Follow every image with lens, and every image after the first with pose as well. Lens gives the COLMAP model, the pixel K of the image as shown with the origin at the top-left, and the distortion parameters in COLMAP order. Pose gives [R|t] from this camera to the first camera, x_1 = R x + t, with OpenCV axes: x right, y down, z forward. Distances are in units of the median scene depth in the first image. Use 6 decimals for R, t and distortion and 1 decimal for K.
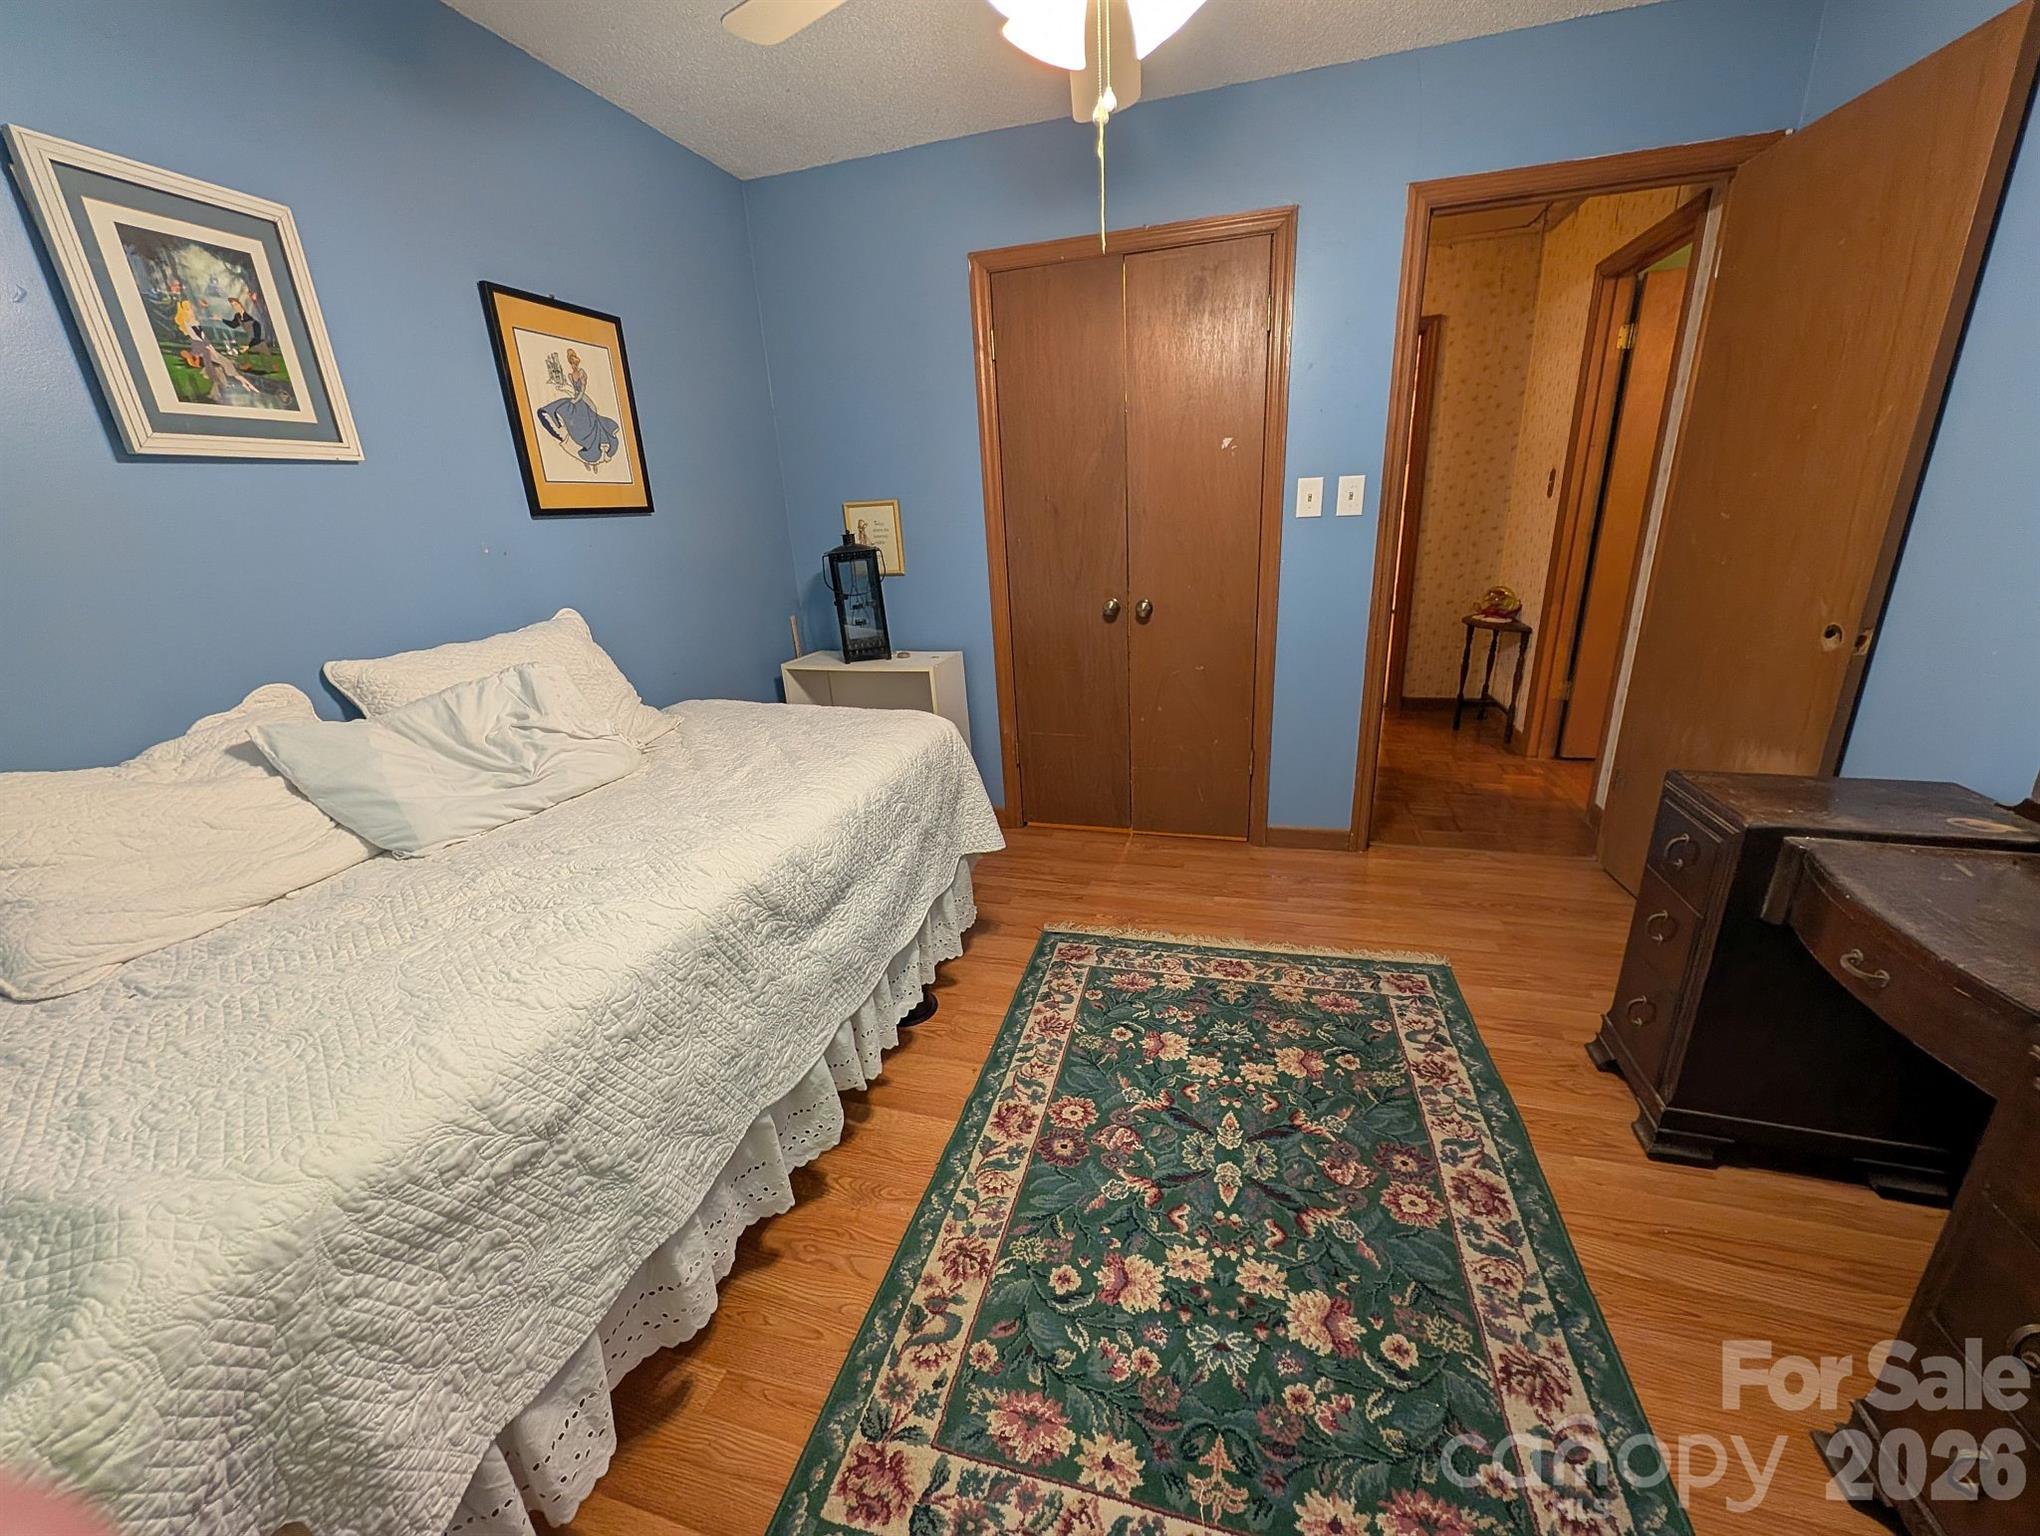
lens RADIAL K [[785.6, 0, 1018.3], [0, 785.6, 765.4], [0, 0, 1]] dist [-0.001555, 0.000273]
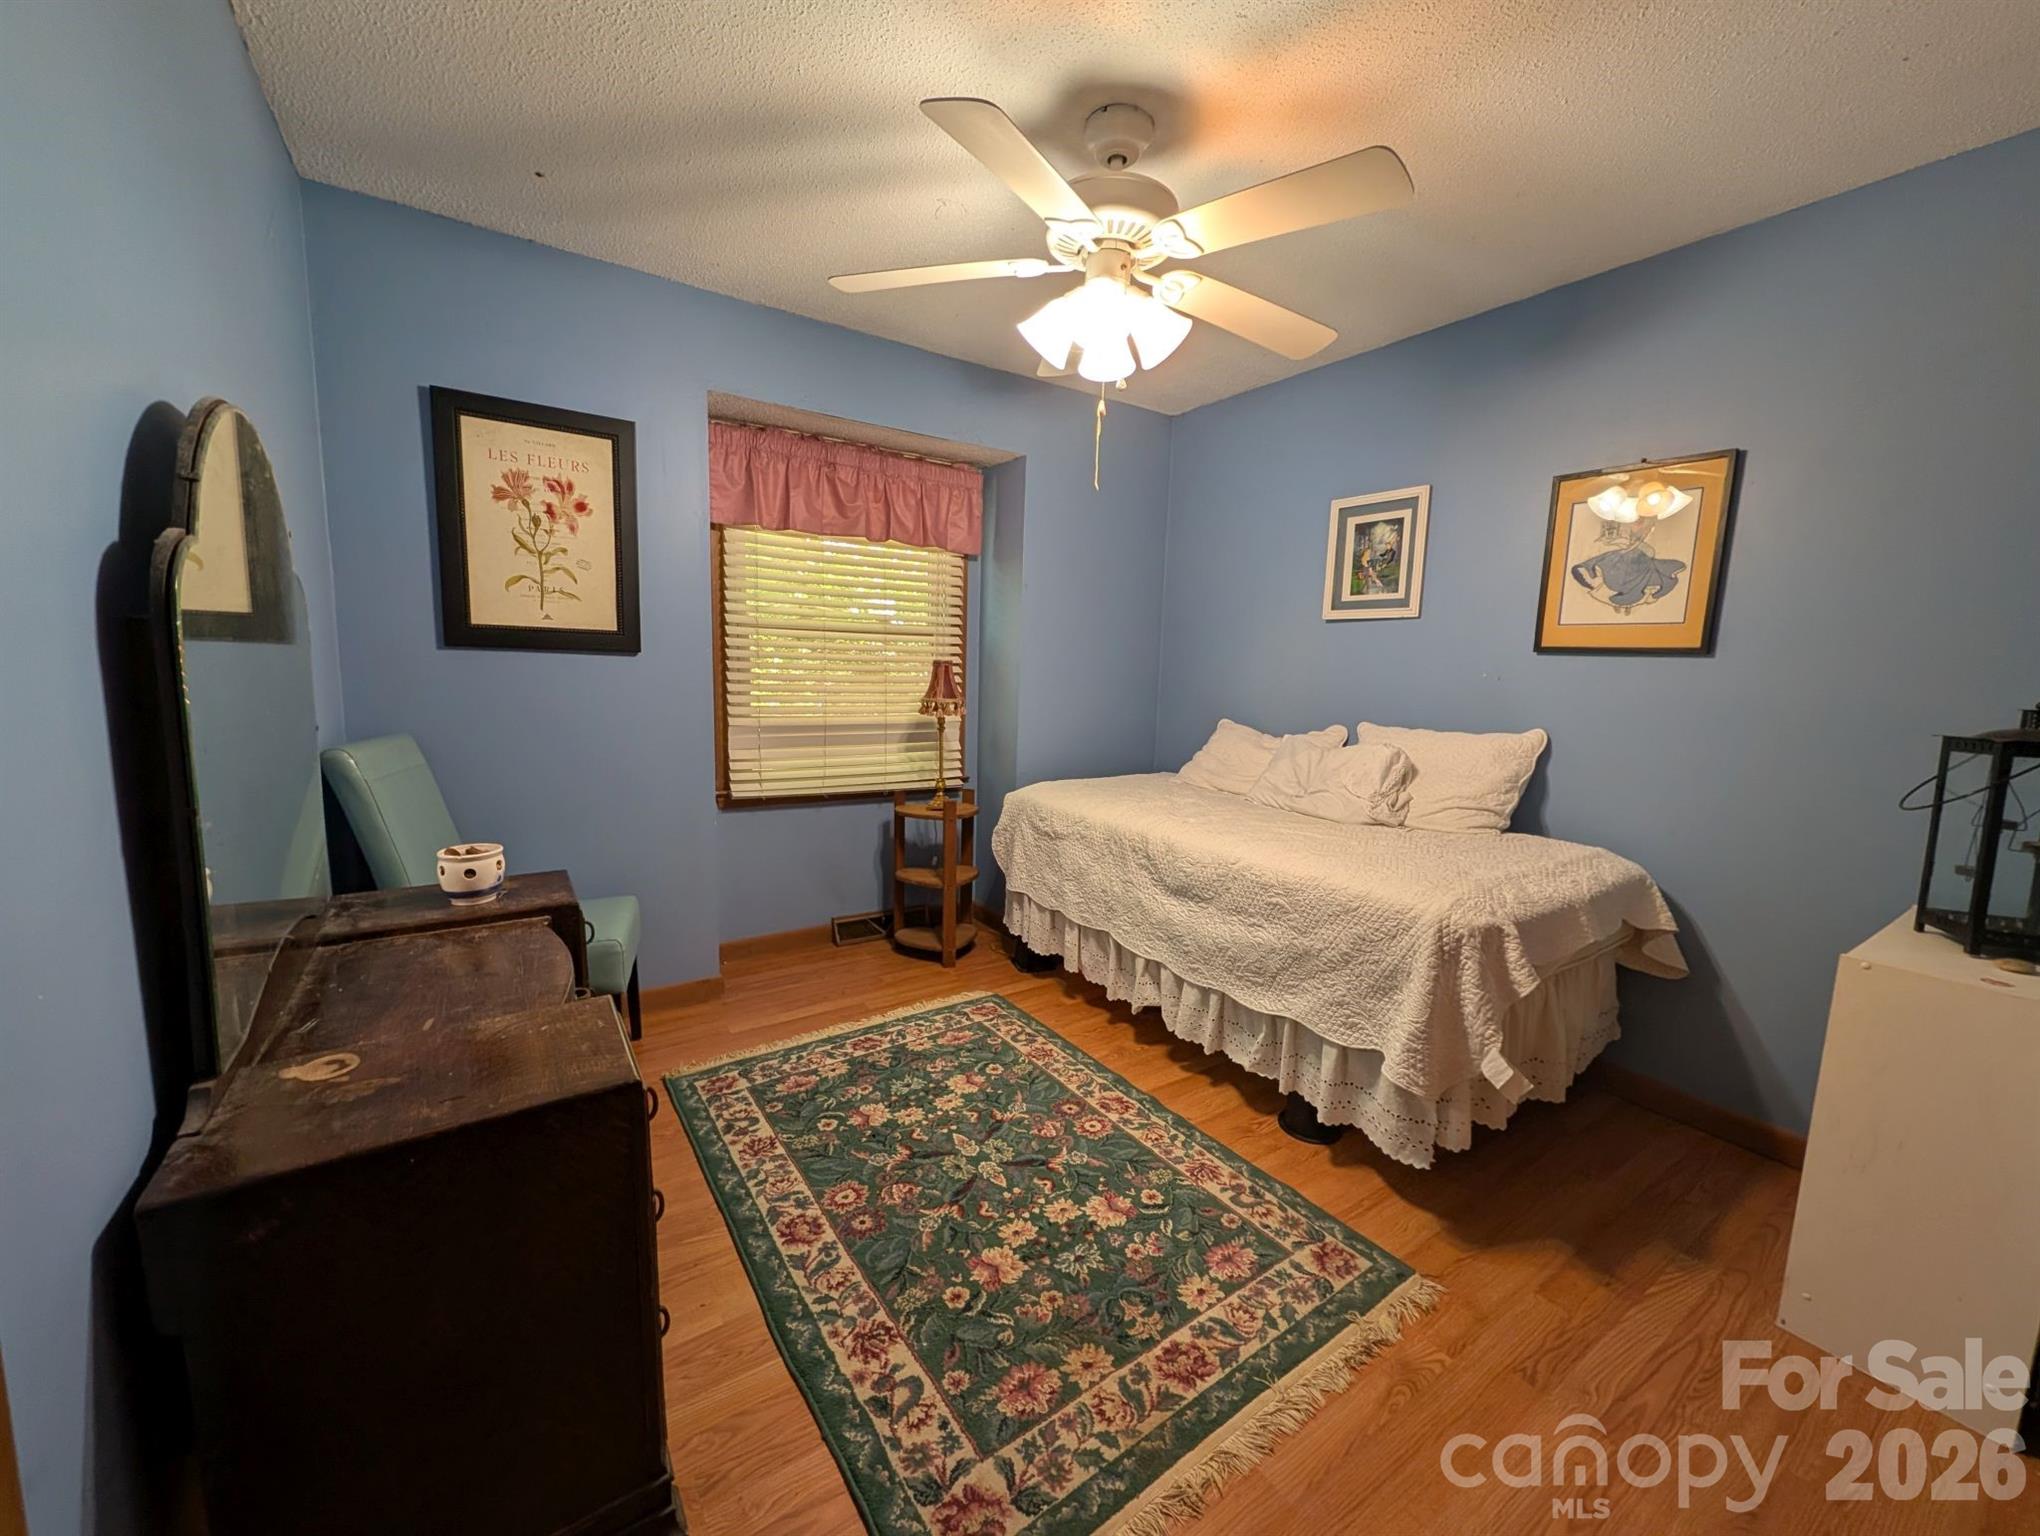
lens RADIAL K [[785.6, 0, 1024.1], [0, 785.6, 763.5], [0, 0, 1]] dist [-0.001555, 0.000273]
pose [[-0.635436, 0.136230, -0.760041, 1.105488], [-0.239394, 0.901054, 0.361652, -0.541095], [0.734106, 0.411756, -0.539949, 1.502398]]
